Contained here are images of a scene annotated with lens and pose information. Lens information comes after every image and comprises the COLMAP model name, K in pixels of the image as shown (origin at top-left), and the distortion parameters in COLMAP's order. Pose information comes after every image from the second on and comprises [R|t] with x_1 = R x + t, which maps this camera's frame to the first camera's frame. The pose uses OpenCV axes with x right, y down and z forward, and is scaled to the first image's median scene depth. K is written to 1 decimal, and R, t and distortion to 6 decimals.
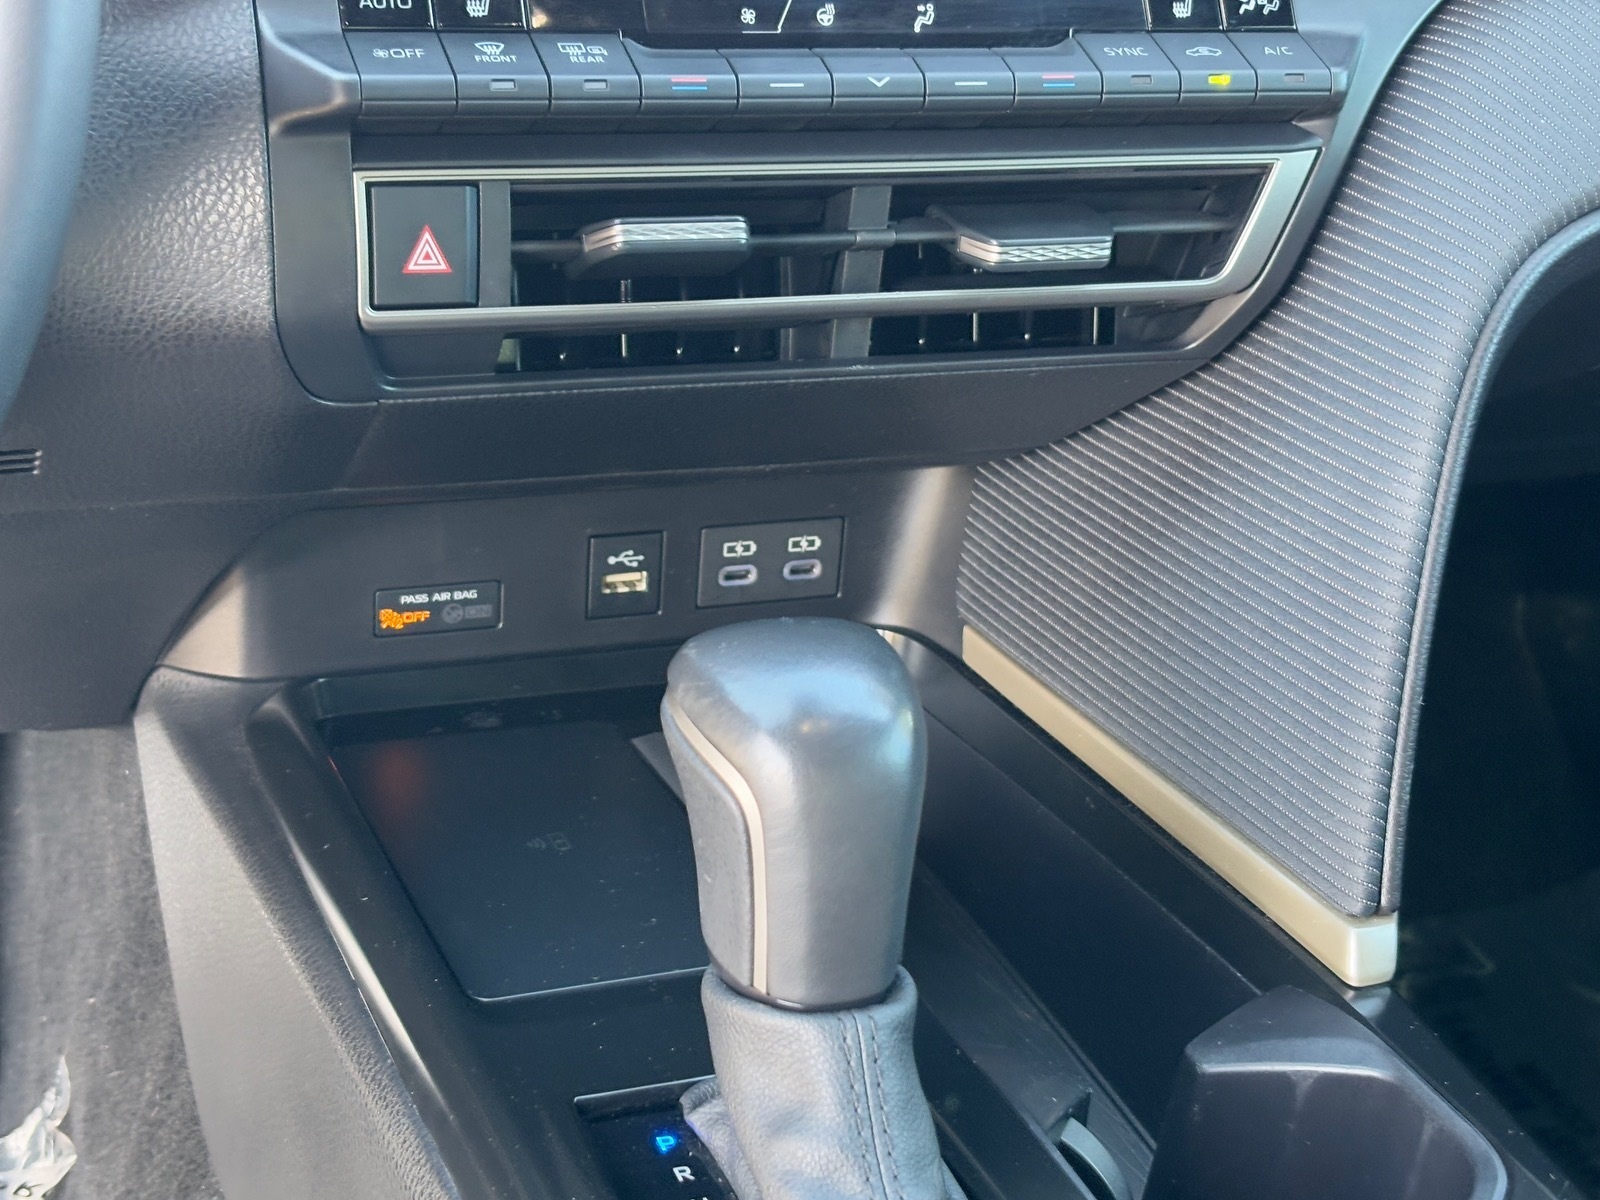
lens RADIAL K [[2540.1, 0, 771.5], [0, 2540.1, 620.5], [0, 0, 1]] dist [0.123985, 0.000000]
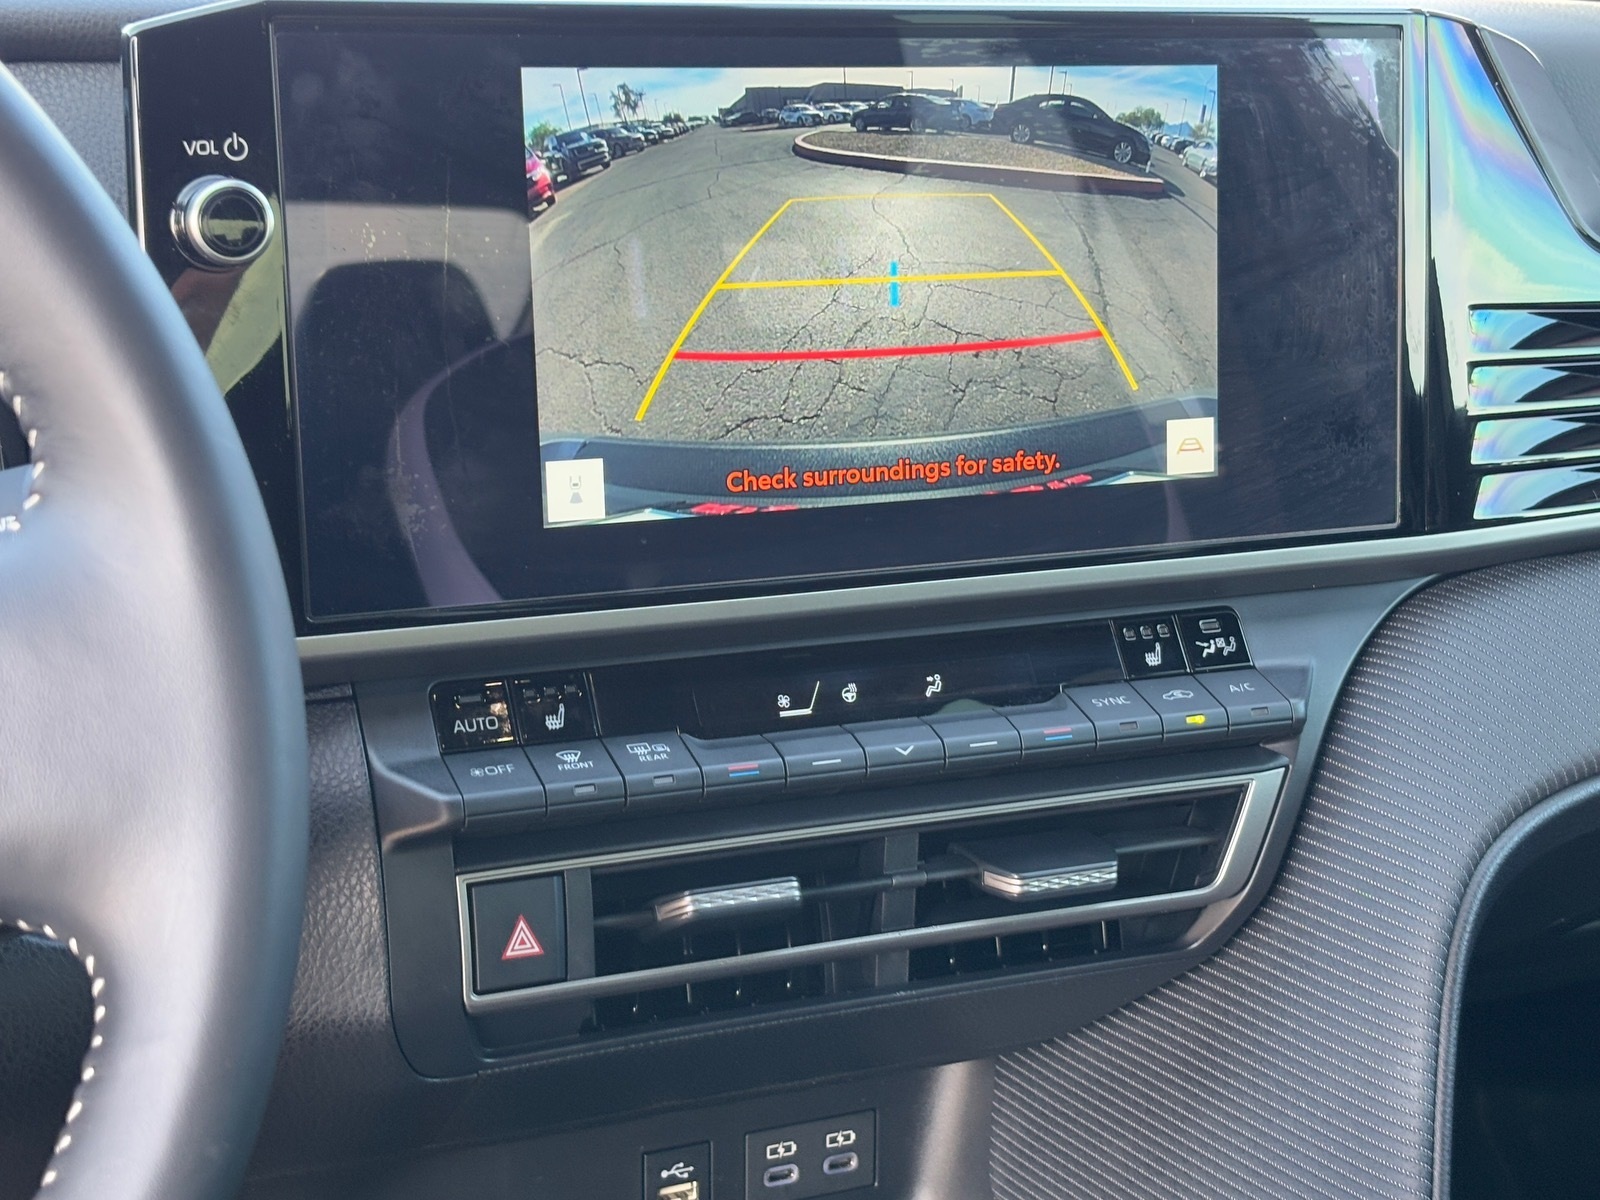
lens RADIAL K [[2540.1, 0, 779.0], [0, 2540.1, 626.7], [0, 0, 1]] dist [0.123985, 0.000000]
pose [[0.995829, -0.077716, 0.047802, -0.060519], [0.085269, 0.979125, -0.184508, -0.057896], [-0.032465, 0.187814, 0.981668, -0.113200]]
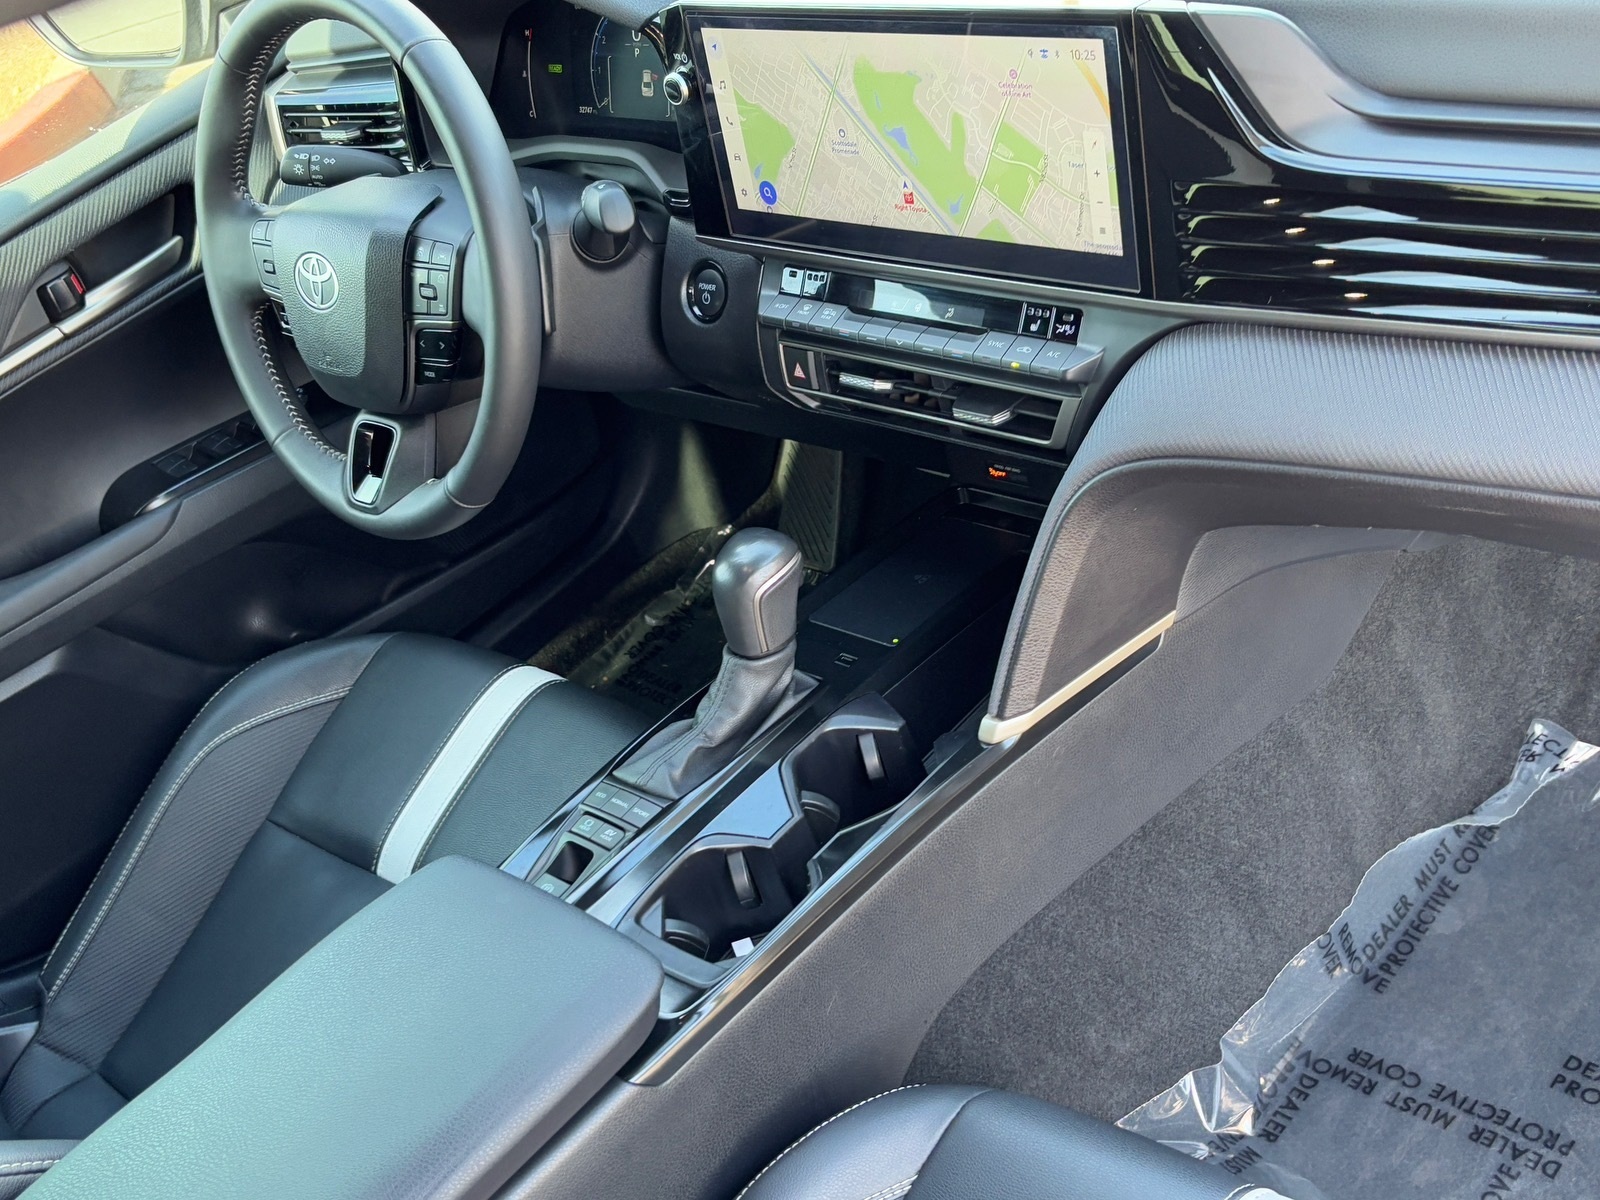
lens RADIAL K [[1815.5, 0, 809.1], [0, 1815.5, 627.6], [0, 0, 1]] dist [0.040035, 0.000000]
pose [[0.409977, 0.356251, -0.839645, 1.564166], [-0.105116, 0.932888, 0.344487, -0.535446], [0.906018, -0.052972, 0.419910, 0.123240]]
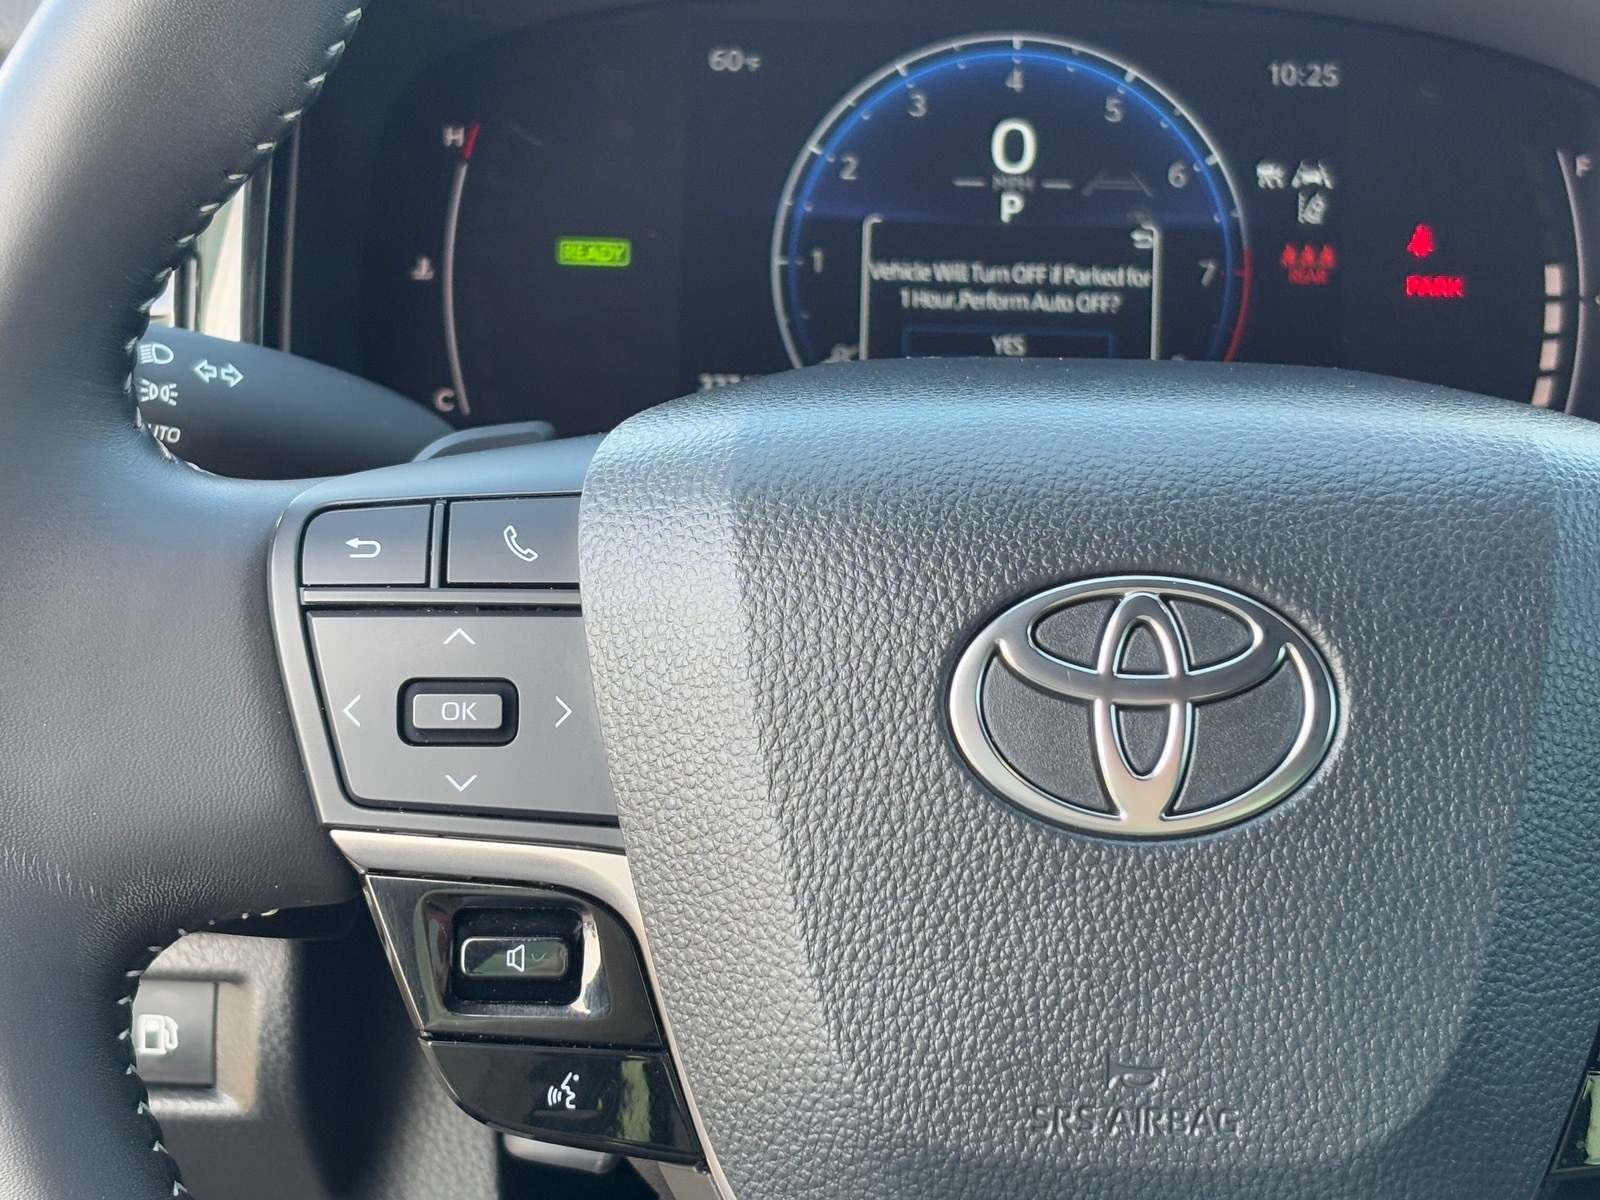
lens RADIAL K [[3173.5, 0, 742.9], [0, 3173.5, 608.5], [0, 0, 1]] dist [0.131481, 0.000000]
pose [[0.923220, 0.046551, -0.381441, -0.246636], [-0.119937, 0.977954, -0.170940, -0.039357], [0.365075, 0.203564, 0.908450, -0.193958]]
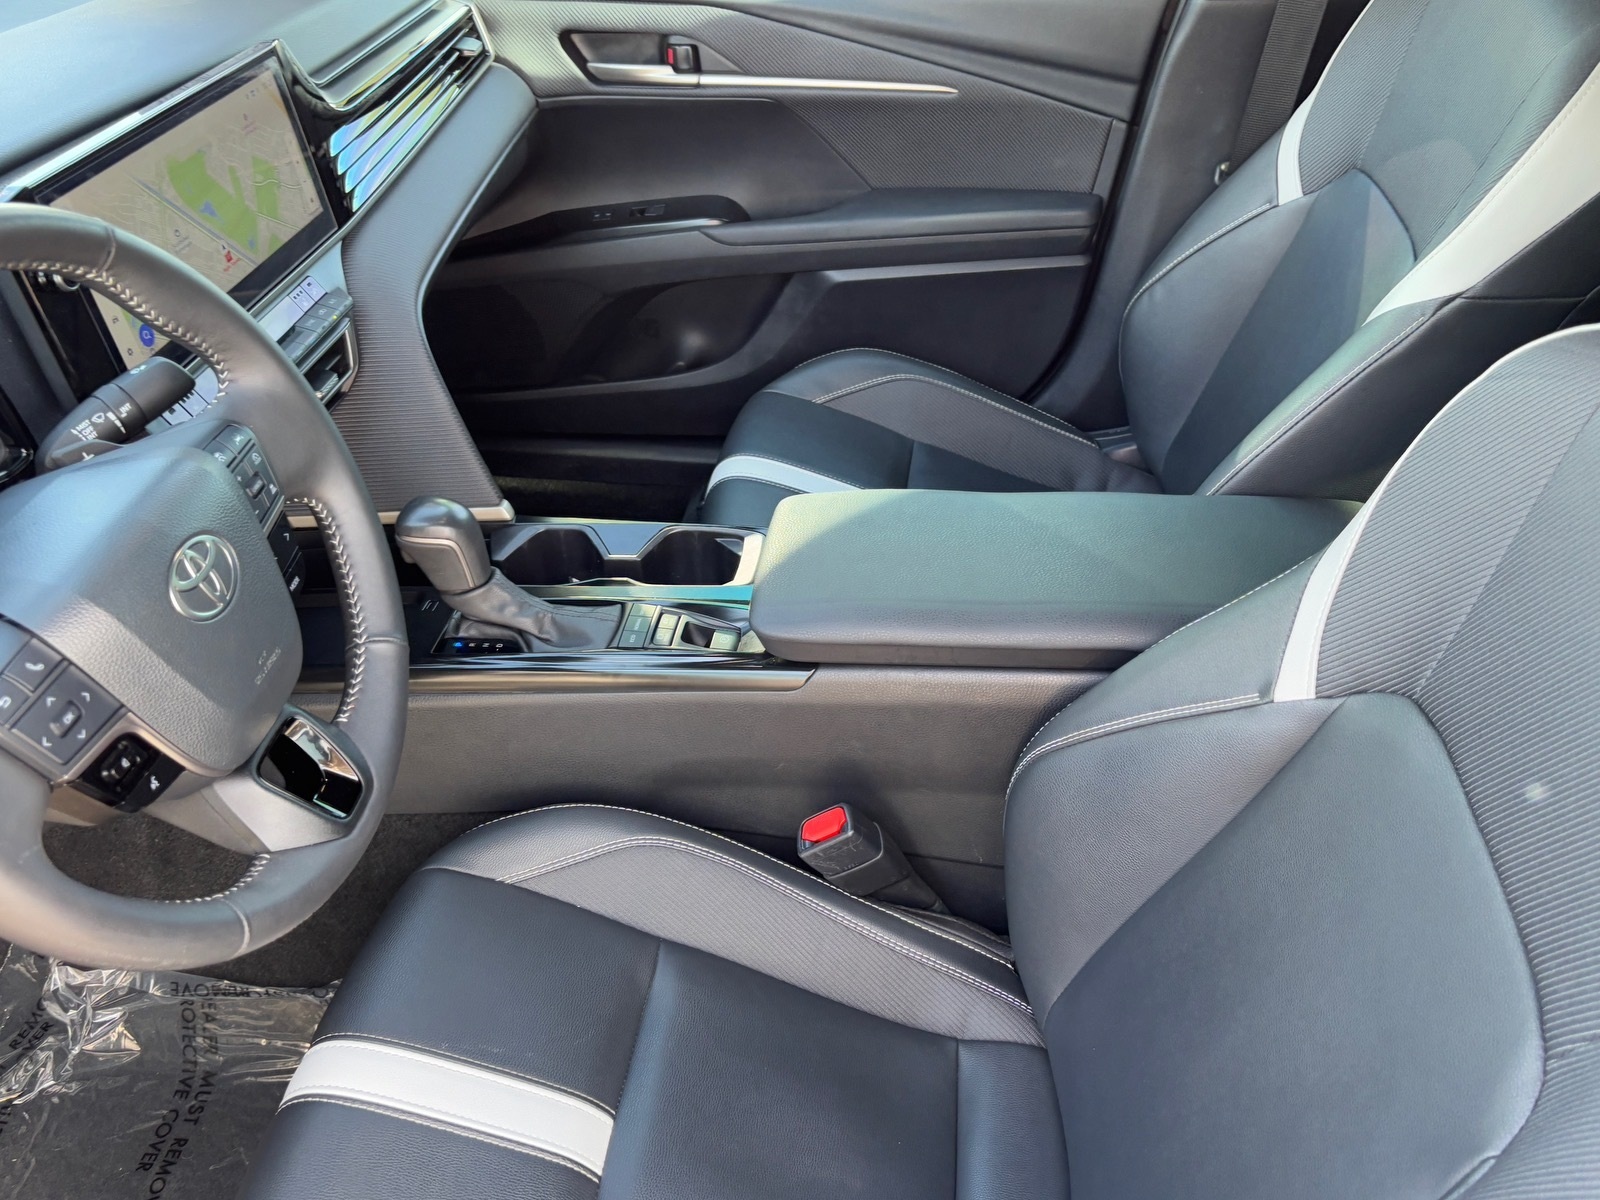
lens RADIAL K [[1420.2, 0, 804.6], [0, 1420.2, 597.5], [0, 0, 1]] dist [0.027956, -0.028876]
pose [[0.466792, -0.585938, 0.662406, -0.968581], [0.453125, 0.801691, 0.389832, -0.361821], [-0.759462, 0.118182, 0.639726, -0.591070]]
